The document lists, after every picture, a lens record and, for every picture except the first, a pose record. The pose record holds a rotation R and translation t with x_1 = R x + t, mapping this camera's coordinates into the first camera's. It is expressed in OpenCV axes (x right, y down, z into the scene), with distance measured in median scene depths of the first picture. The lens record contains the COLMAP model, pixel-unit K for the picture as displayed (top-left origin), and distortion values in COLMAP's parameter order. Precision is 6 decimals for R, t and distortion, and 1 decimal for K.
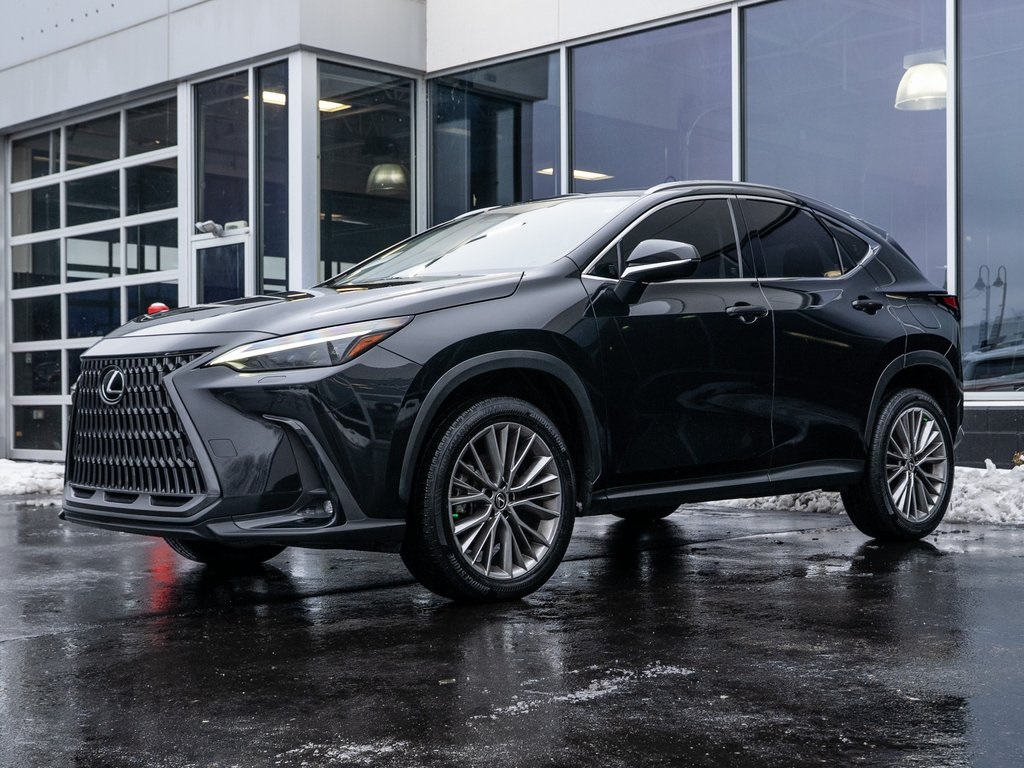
lens RADIAL K [[1263.3, 0, 512.0], [0, 1263.3, 384.0], [0, 0, 1]] dist [0.004147, -0.008817]
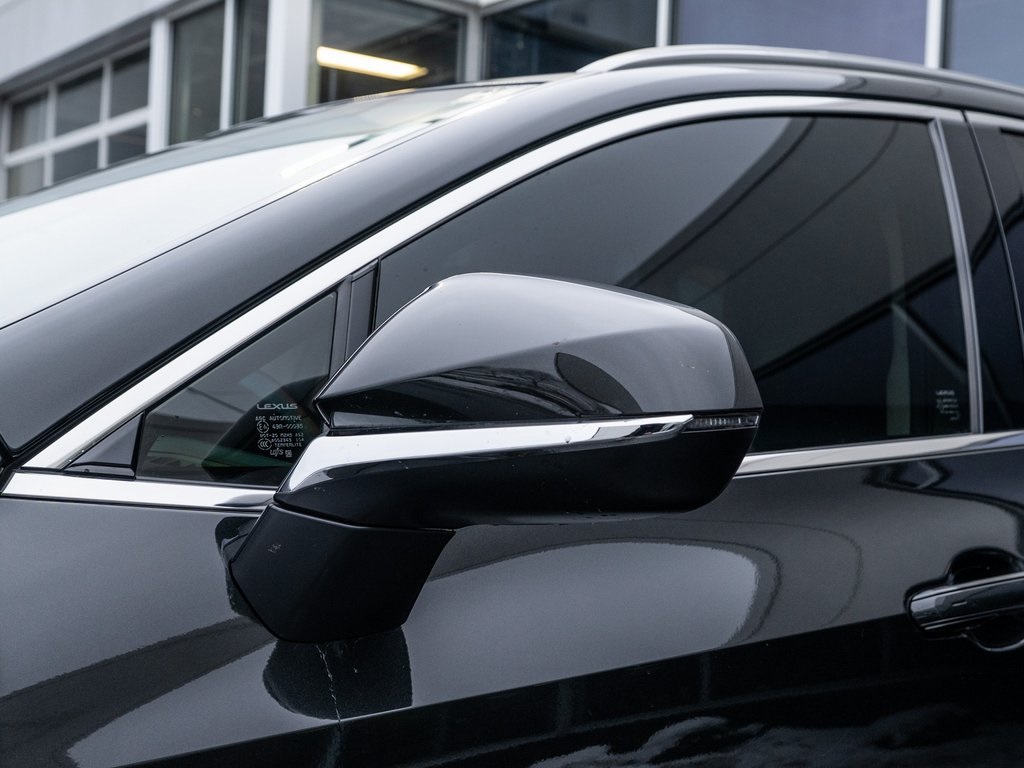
lens RADIAL K [[1263.3, 0, 512.0], [0, 1263.3, 384.0], [0, 0, 1]] dist [0.004147, -0.008817]
pose [[0.990902, 0.047978, -0.125743, 0.117646], [-0.048213, 0.998836, 0.001170, -0.086150], [0.125653, 0.004903, 0.992062, 0.717018]]
